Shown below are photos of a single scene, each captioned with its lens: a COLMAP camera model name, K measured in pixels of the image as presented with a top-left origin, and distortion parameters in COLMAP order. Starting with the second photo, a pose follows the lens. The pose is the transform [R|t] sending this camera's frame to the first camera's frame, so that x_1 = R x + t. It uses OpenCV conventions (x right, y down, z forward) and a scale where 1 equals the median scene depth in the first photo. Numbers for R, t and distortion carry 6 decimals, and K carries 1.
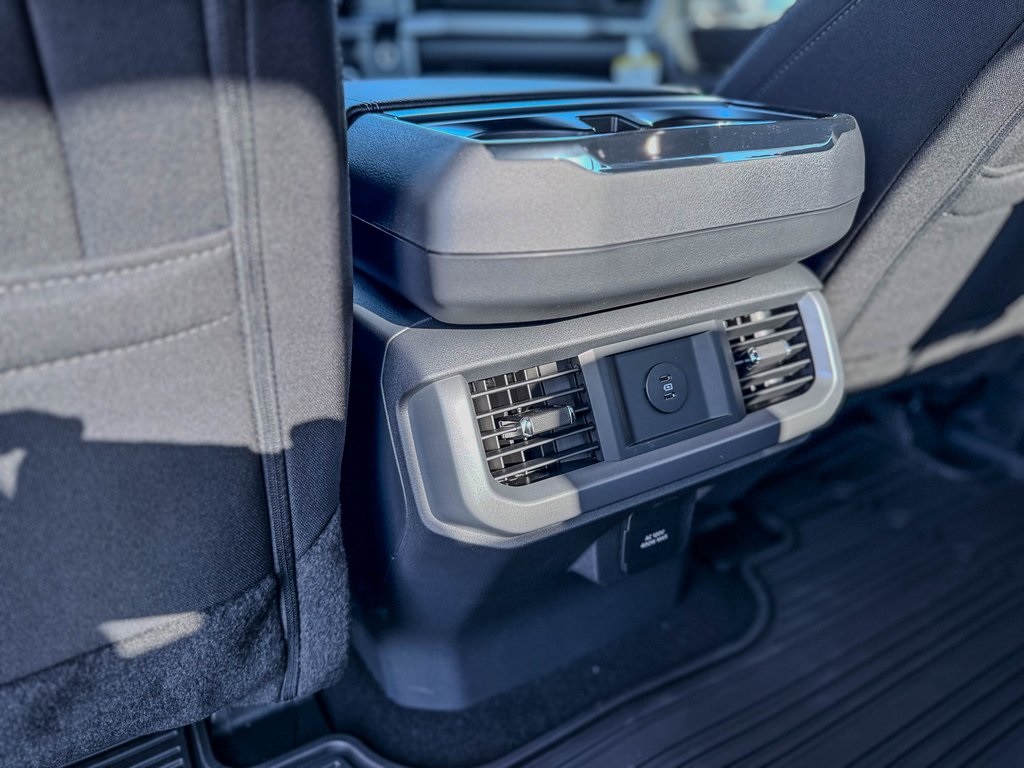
lens RADIAL K [[746.5, 0, 512.8], [0, 746.5, 389.4], [0, 0, 1]] dist [0.043827, -0.077880]
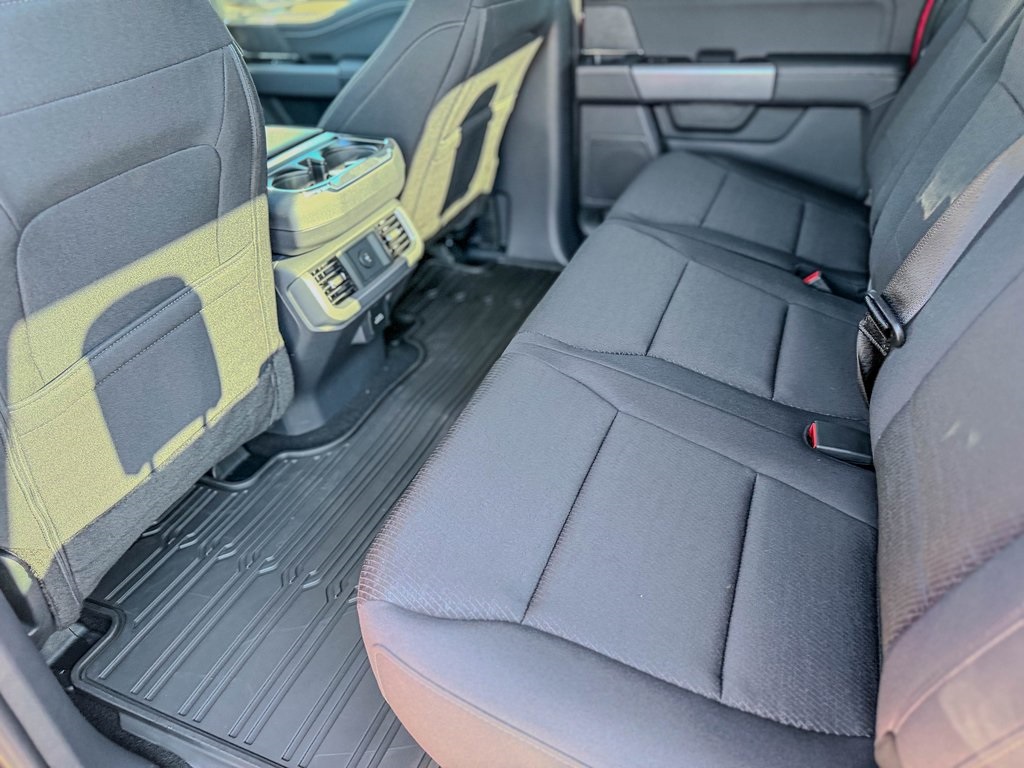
lens RADIAL K [[746.5, 0, 512.8], [0, 746.5, 389.4], [0, 0, 1]] dist [0.043827, -0.077880]
pose [[0.798209, -0.369016, 0.476120, -0.752794], [0.301113, 0.928989, 0.215199, 0.013157], [-0.521722, -0.028408, 0.852642, -1.424334]]
